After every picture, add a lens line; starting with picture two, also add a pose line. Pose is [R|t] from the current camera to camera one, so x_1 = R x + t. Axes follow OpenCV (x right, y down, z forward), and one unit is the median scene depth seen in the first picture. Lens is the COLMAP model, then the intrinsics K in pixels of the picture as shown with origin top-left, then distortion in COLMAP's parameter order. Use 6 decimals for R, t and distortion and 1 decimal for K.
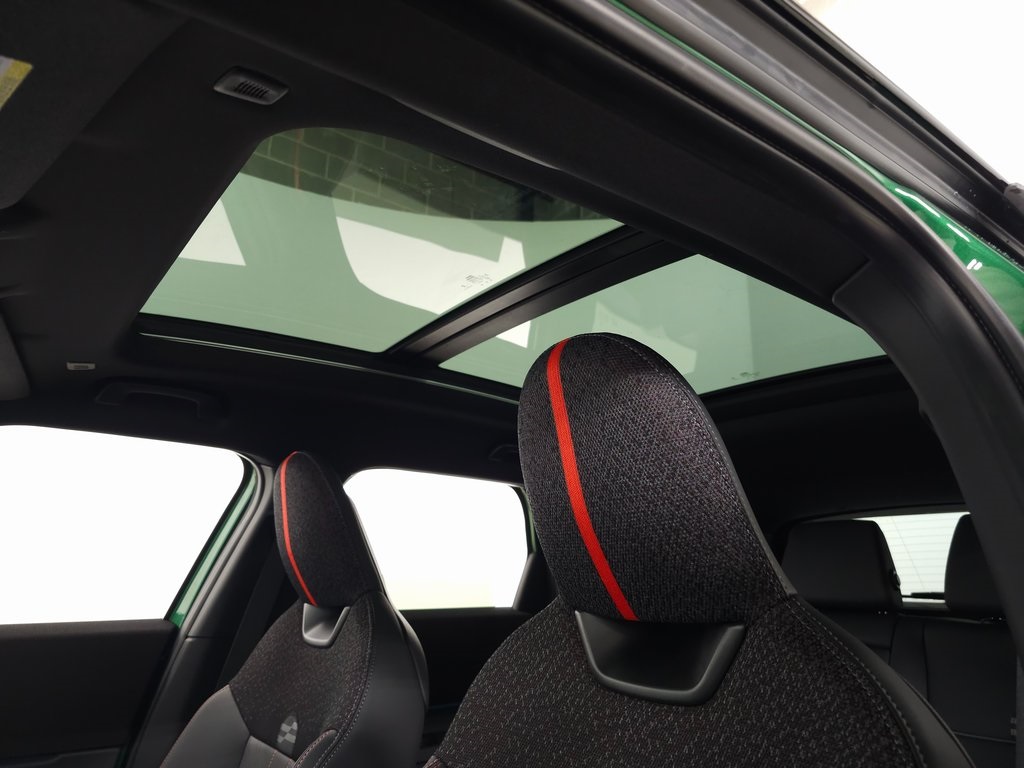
lens RADIAL K [[701.0, 0, 512.0], [0, 701.0, 384.0], [0, 0, 1]] dist [0.024596, -0.025073]
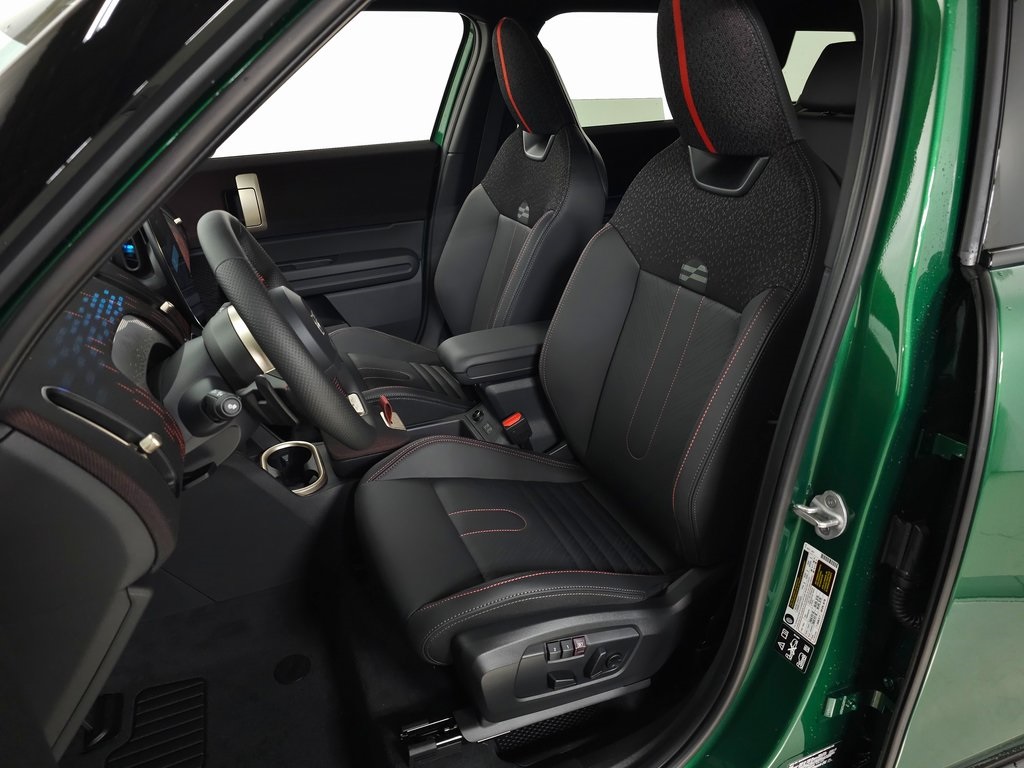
lens RADIAL K [[694.8, 0, 512.1], [0, 694.8, 391.2], [0, 0, 1]] dist [0.073021, -0.083718]
pose [[0.968087, 0.060781, -0.243133, 0.086172], [0.112011, 0.762917, 0.636719, -0.248107], [0.224191, -0.643633, 0.731761, -0.511250]]
